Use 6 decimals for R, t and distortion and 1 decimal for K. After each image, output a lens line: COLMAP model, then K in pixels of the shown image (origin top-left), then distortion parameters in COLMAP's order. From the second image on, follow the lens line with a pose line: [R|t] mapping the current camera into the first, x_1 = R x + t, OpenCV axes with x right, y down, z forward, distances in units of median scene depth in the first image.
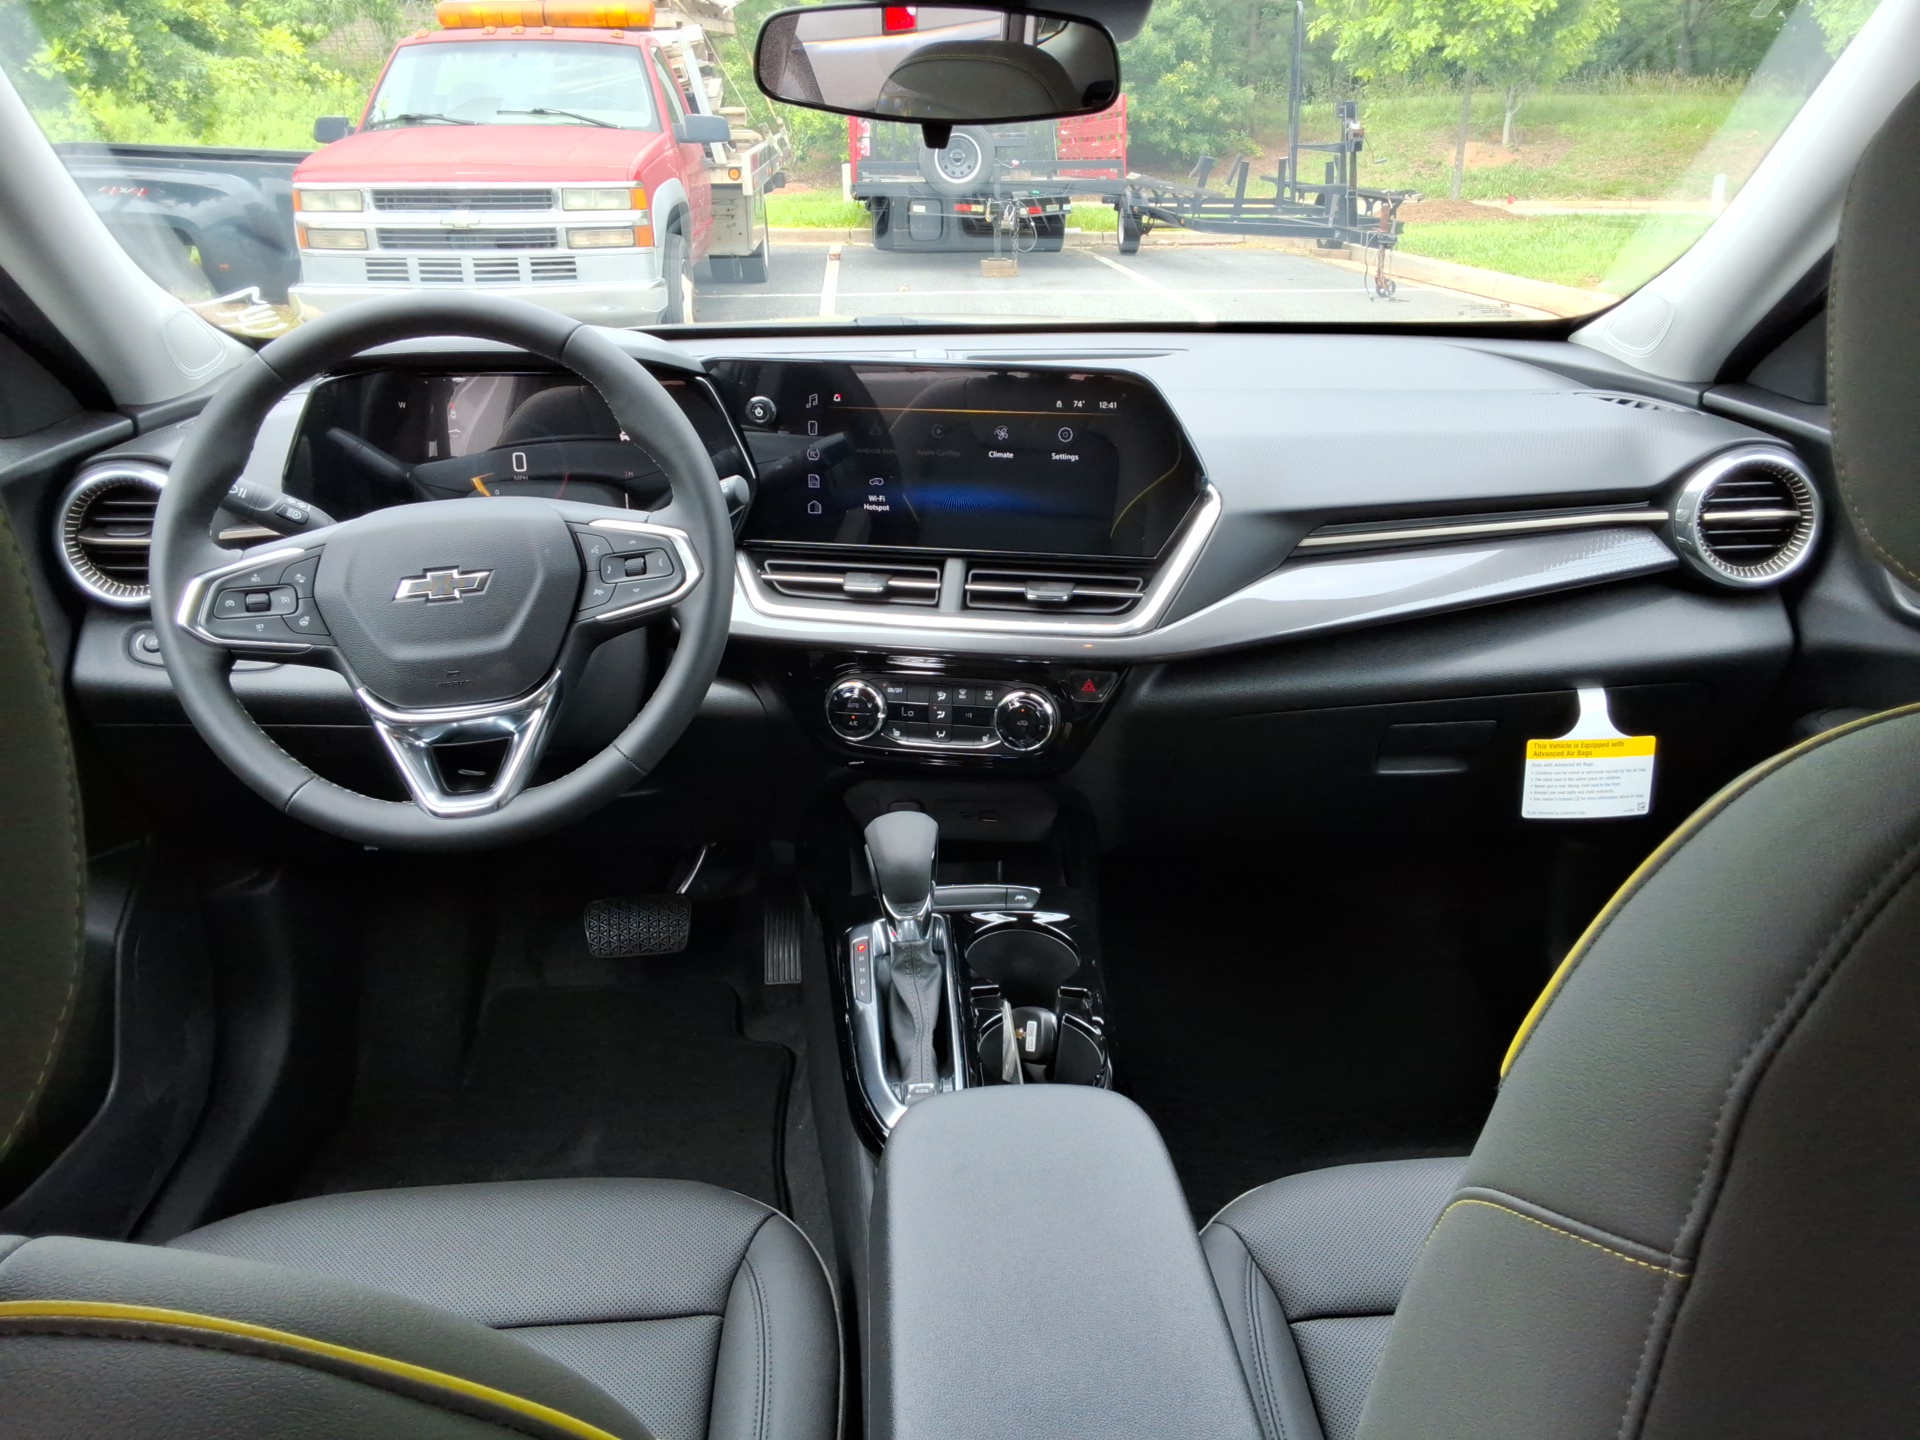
lens RADIAL K [[1541.8, 0, 982.5], [0, 1541.8, 712.3], [0, 0, 1]] dist [0.107177, -0.167602]
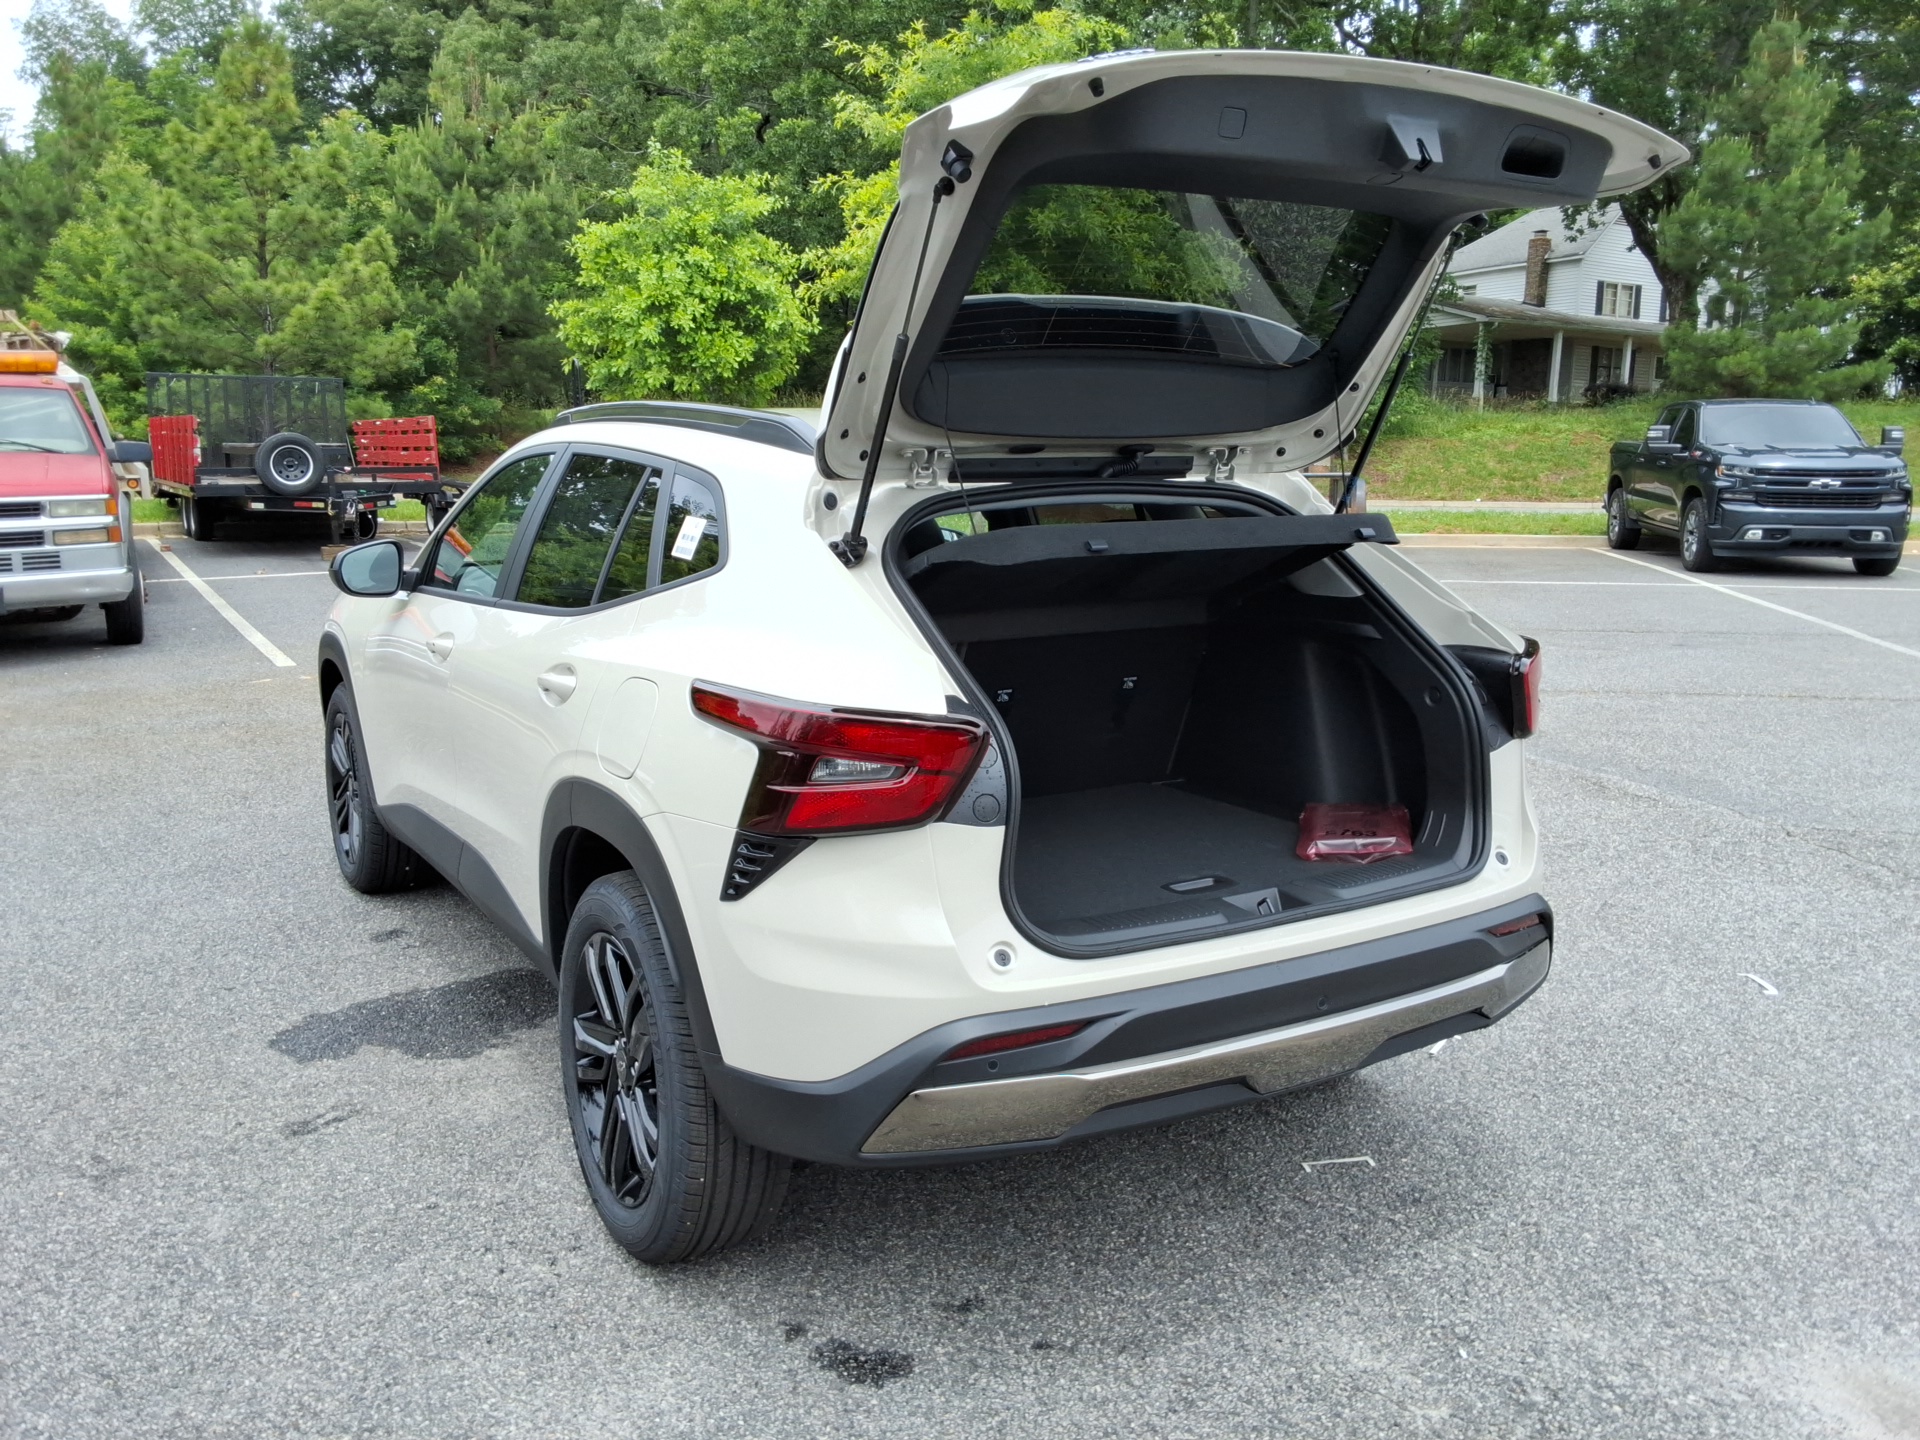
lens RADIAL K [[1541.8, 0, 969.8], [0, 1541.8, 689.6], [0, 0, 1]] dist [0.107177, -0.167602]
pose [[0.891475, -0.067735, 0.447978, -0.100604], [0.149883, 0.977180, -0.150515, 0.069284], [-0.427560, 0.201325, 0.881284, -0.238710]]
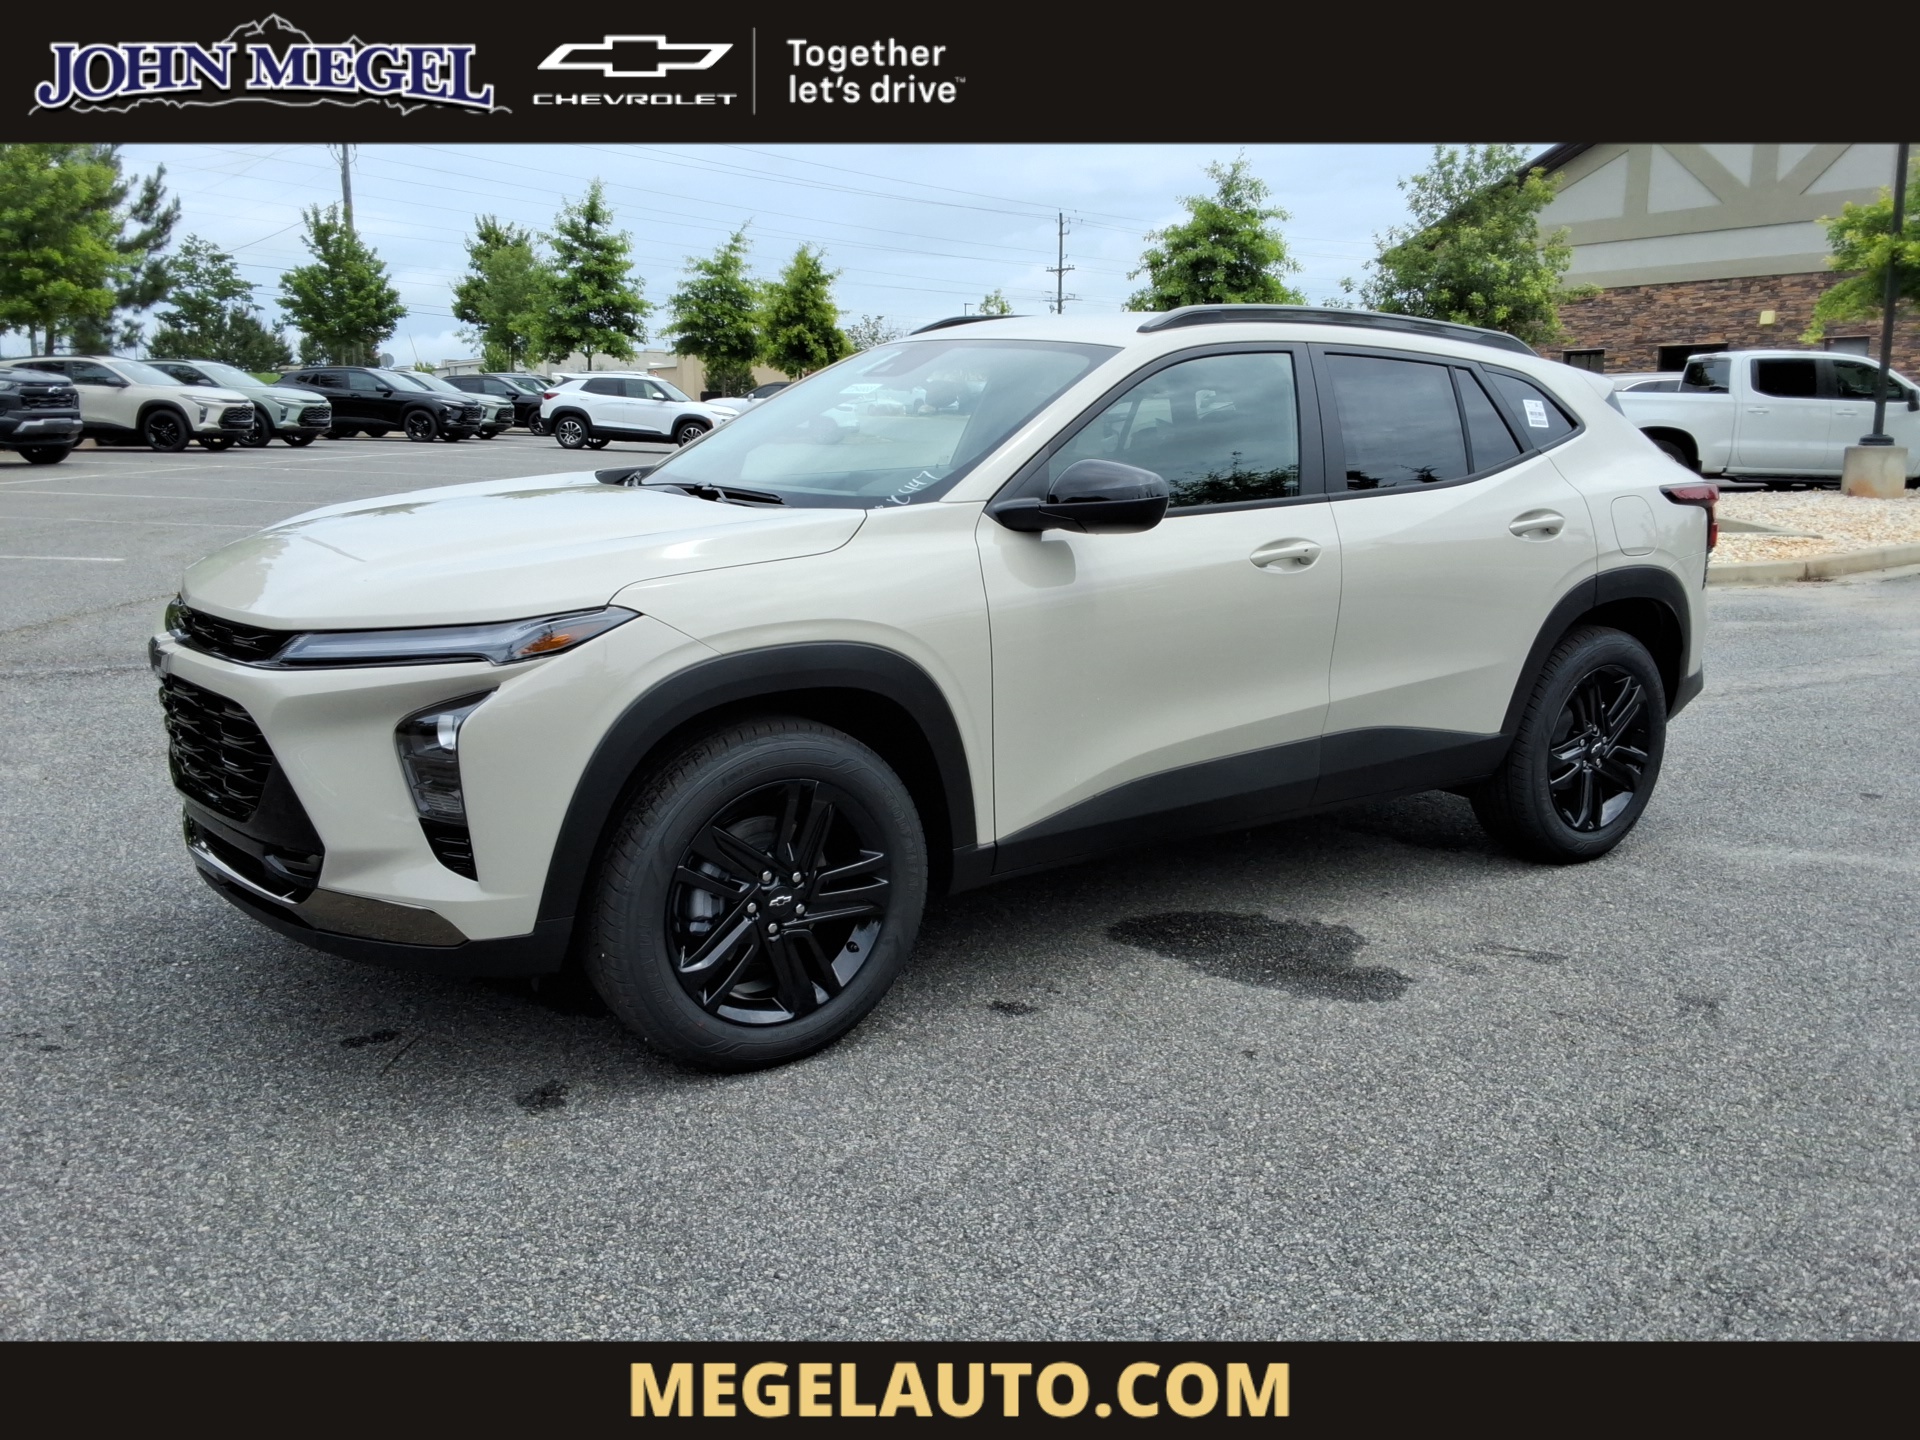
lens RADIAL K [[1541.8, 0, 984.4], [0, 1541.8, 710.9], [0, 0, 1]] dist [0.107177, -0.167602]
pose [[-0.521470, -0.180827, 0.833889, -0.256307], [0.267568, 0.893340, 0.361042, -0.078448], [-0.810232, 0.411394, -0.417467, 0.206404]]
